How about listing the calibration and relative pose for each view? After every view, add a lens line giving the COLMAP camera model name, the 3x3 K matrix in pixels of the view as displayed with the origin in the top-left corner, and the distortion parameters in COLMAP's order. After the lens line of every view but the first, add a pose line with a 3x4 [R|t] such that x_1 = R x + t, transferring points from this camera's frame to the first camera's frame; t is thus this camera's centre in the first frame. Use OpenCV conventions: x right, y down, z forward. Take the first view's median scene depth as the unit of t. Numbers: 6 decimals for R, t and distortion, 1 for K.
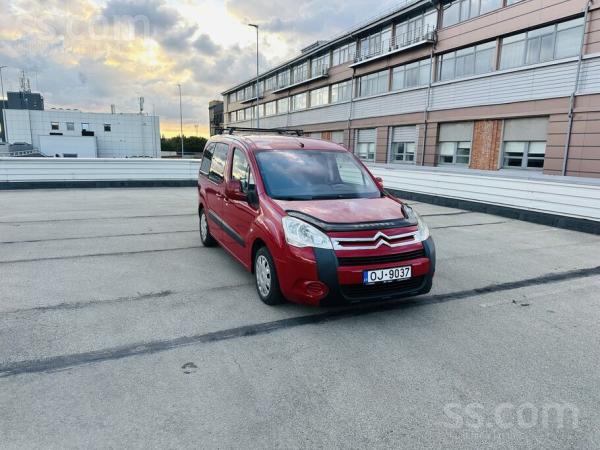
lens RADIAL K [[422.9, 0, 299.1], [0, 422.9, 229.4], [0, 0, 1]] dist [0.043864, -0.048526]
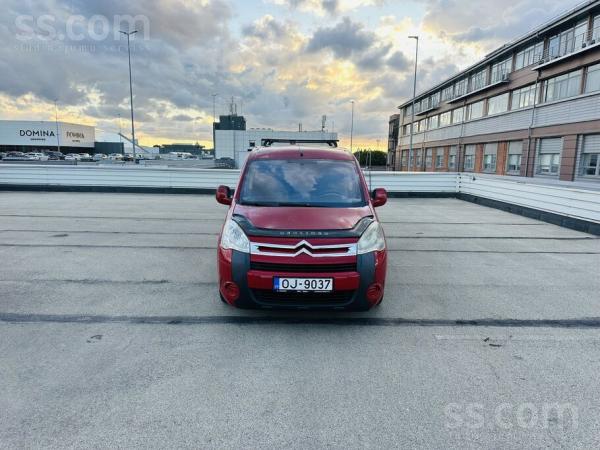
lens RADIAL K [[422.9, 0, 296.2], [0, 422.9, 220.9], [0, 0, 1]] dist [0.043864, -0.048526]
pose [[0.910248, 0.055714, -0.410297, 0.089532], [-0.076150, 0.996529, -0.033622, -0.000703], [0.407000, 0.061848, 0.911332, 0.015001]]
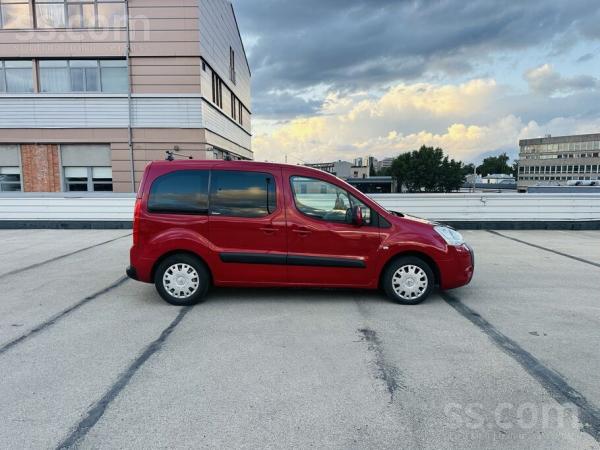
lens RADIAL K [[422.9, 0, 300.3], [0, 422.9, 227.1], [0, 0, 1]] dist [0.043864, -0.048526]
pose [[0.410705, -0.127142, 0.902860, -0.217356], [0.182436, 0.981664, 0.055250, -0.027662], [-0.893330, 0.142023, 0.426370, 0.129233]]
